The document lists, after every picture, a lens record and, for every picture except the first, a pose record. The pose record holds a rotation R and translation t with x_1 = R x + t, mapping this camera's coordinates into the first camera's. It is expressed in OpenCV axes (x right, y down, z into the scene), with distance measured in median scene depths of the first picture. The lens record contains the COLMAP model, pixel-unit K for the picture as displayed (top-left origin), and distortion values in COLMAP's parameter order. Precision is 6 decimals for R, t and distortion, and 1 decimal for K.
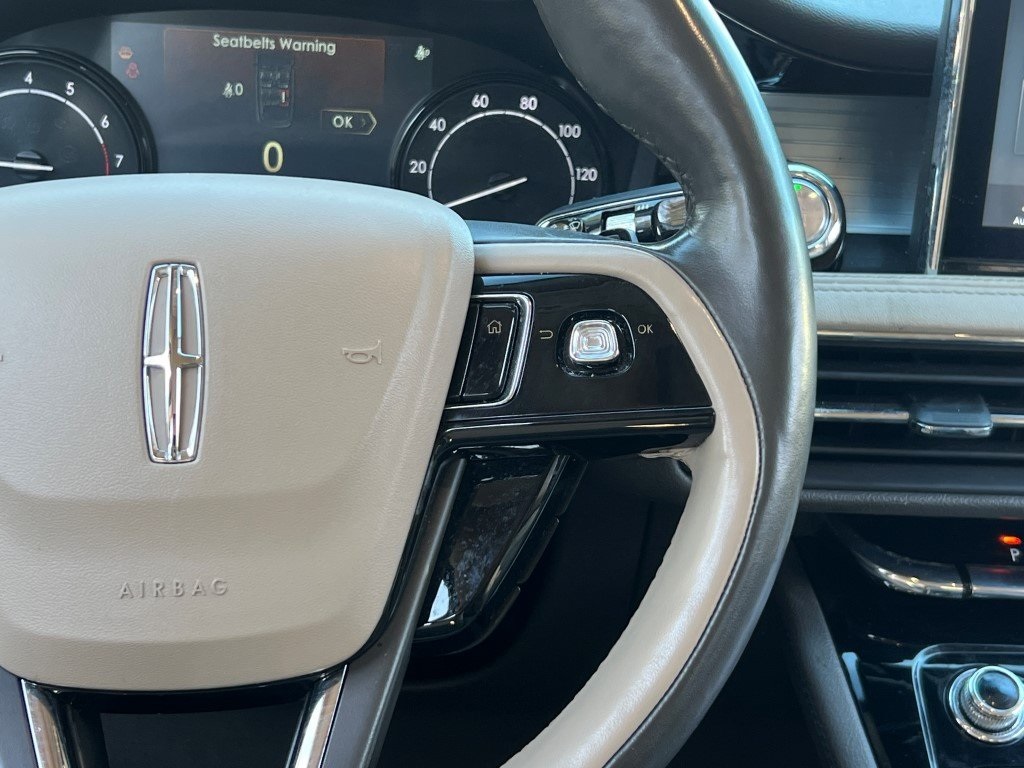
lens RADIAL K [[1646.9, 0, 566.0], [0, 1646.9, 378.8], [0, 0, 1]] dist [0.207768, -0.791884]
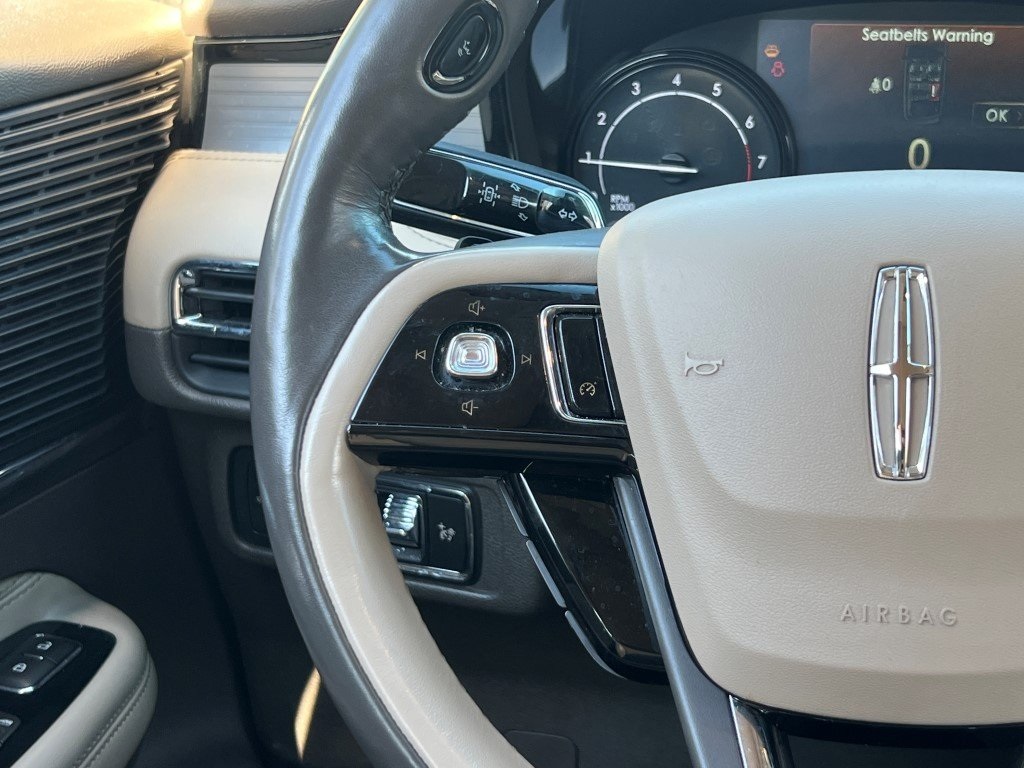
lens RADIAL K [[1648.3, 0, 557.9], [0, 1648.3, 374.2], [0, 0, 1]] dist [0.203215, -0.778076]
pose [[0.955288, 0.027917, -0.294355, -0.102433], [-0.029552, 0.999563, -0.001108, -0.001313], [0.294195, 0.009757, 0.955695, 0.036746]]
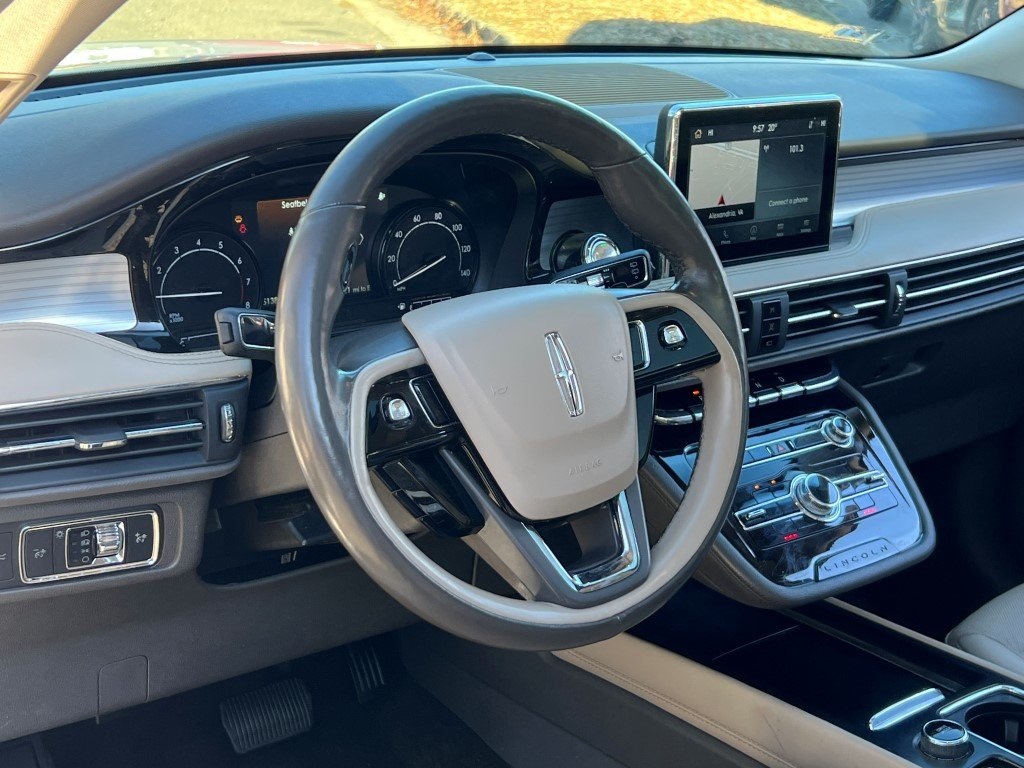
lens RADIAL K [[1466.2, 0, 512.0], [0, 1466.2, 384.0], [0, 0, 1]] dist [0.156129, -0.000652]
pose [[0.826311, -0.194033, 0.528735, -0.974177], [0.164832, 0.980992, 0.102399, -0.154312], [-0.538554, 0.002539, 0.842587, -0.490715]]
